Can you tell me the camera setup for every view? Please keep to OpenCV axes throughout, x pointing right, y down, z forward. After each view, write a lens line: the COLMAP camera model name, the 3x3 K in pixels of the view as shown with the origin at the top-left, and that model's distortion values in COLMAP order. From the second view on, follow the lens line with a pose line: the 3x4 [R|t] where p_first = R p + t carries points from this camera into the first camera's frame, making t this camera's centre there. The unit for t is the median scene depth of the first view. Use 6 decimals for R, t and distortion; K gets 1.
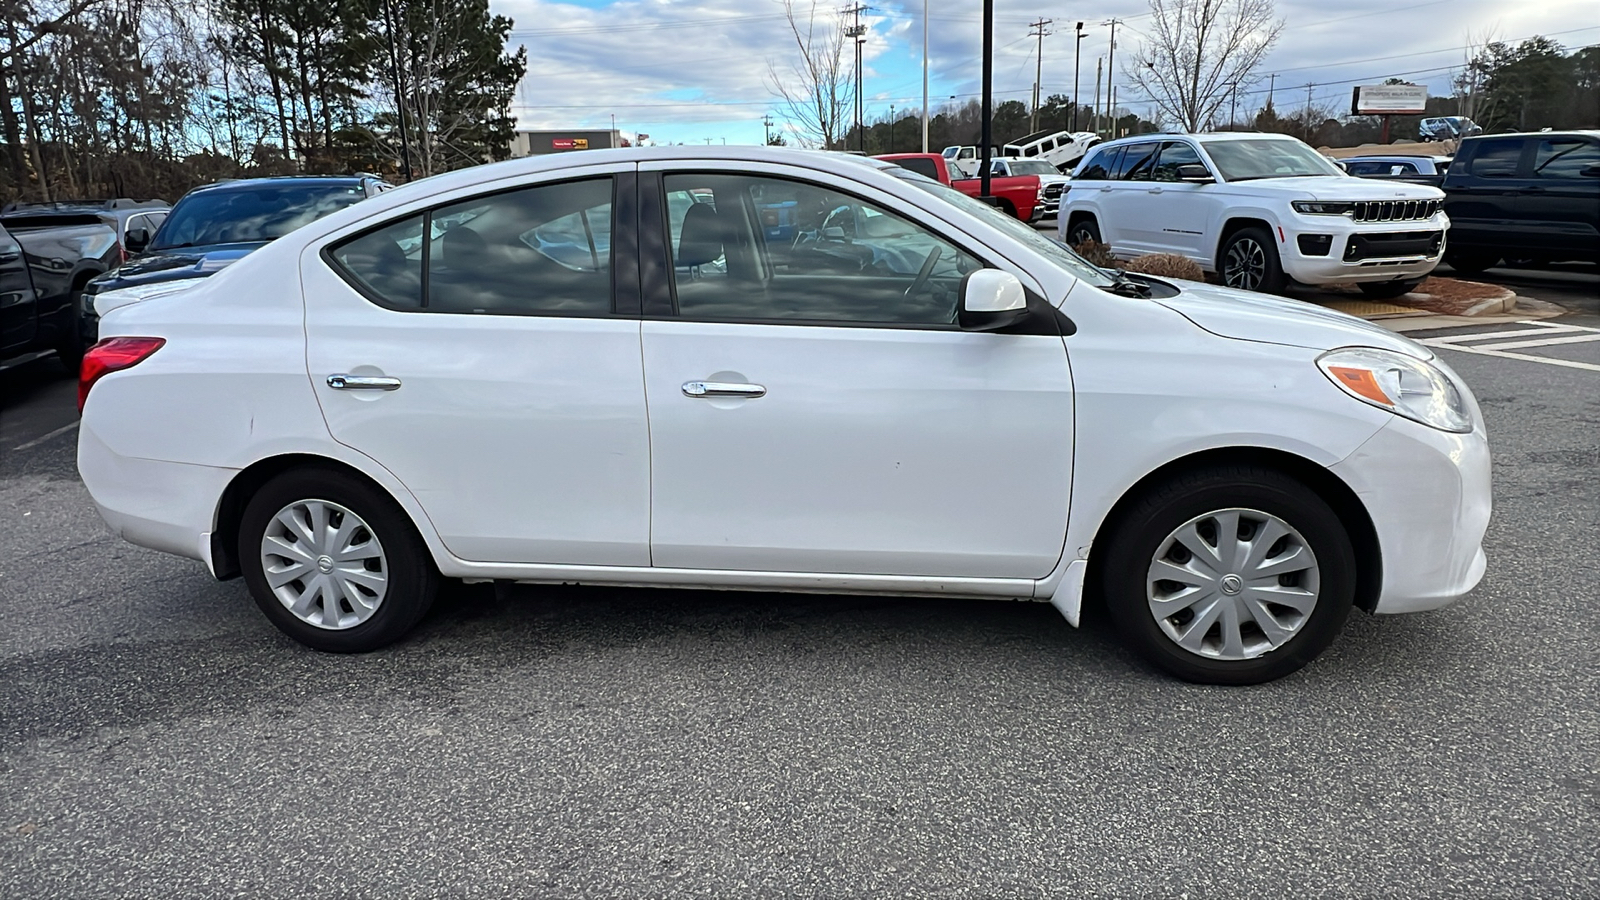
lens RADIAL K [[1074.3, 0, 800.0], [0, 1074.3, 450.0], [0, 0, 1]] dist [0.015538, 0.000323]
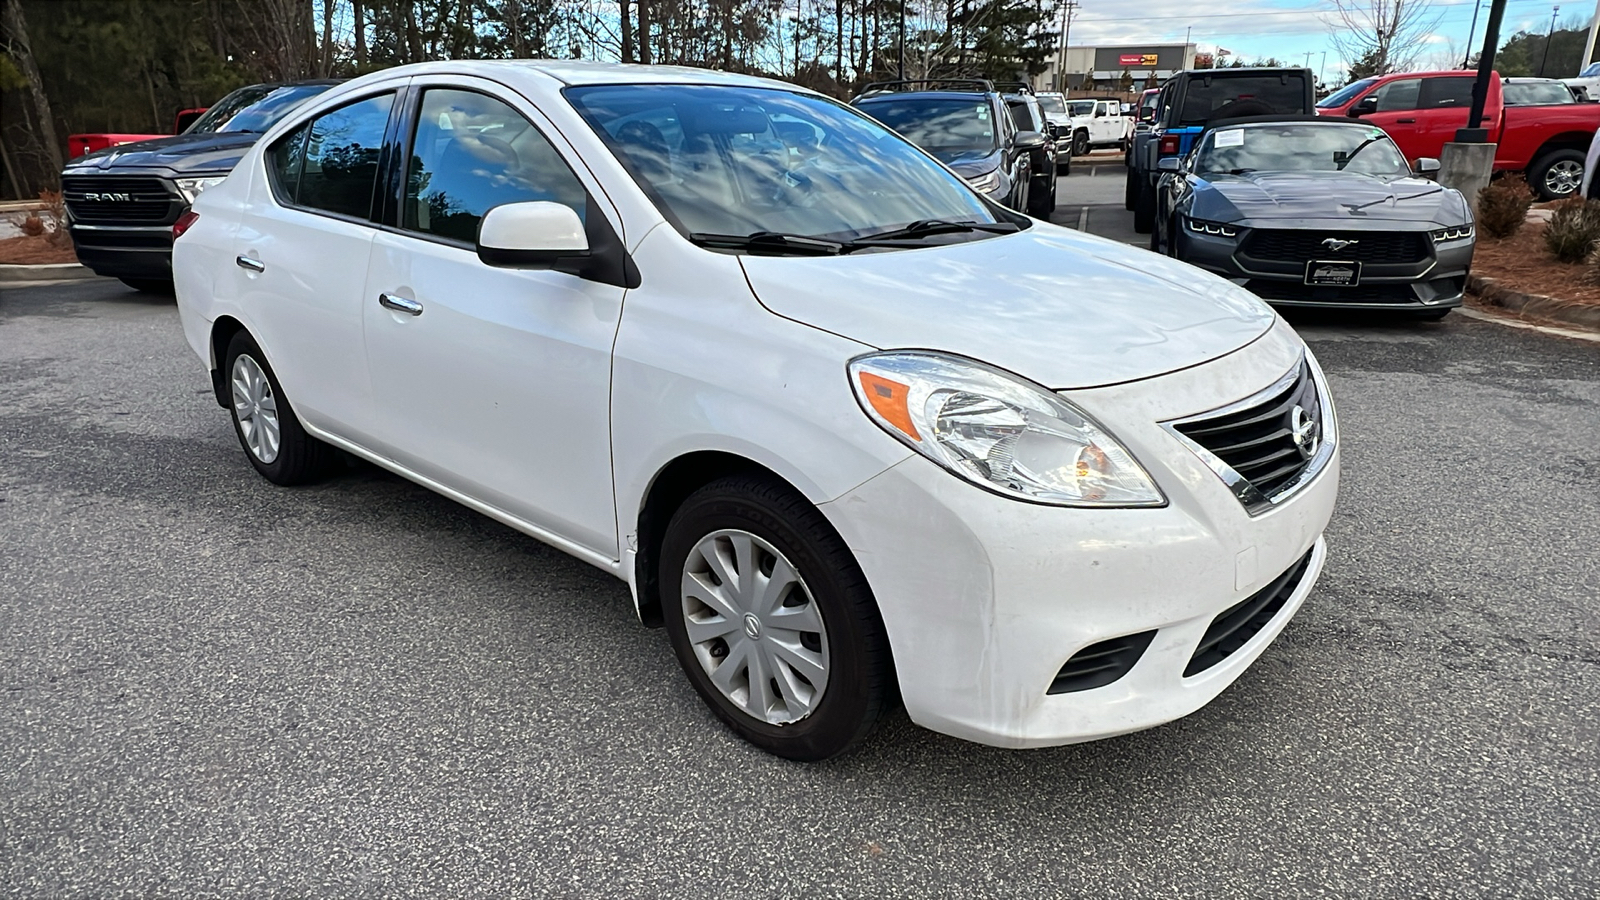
lens RADIAL K [[1074.3, 0, 800.0], [0, 1074.3, 450.0], [0, 0, 1]] dist [0.015538, 0.000323]
pose [[0.811207, 0.198264, -0.550123, 0.264000], [-0.159466, 0.980115, 0.118087, -0.031998], [0.562596, -0.008067, 0.826692, 0.115342]]
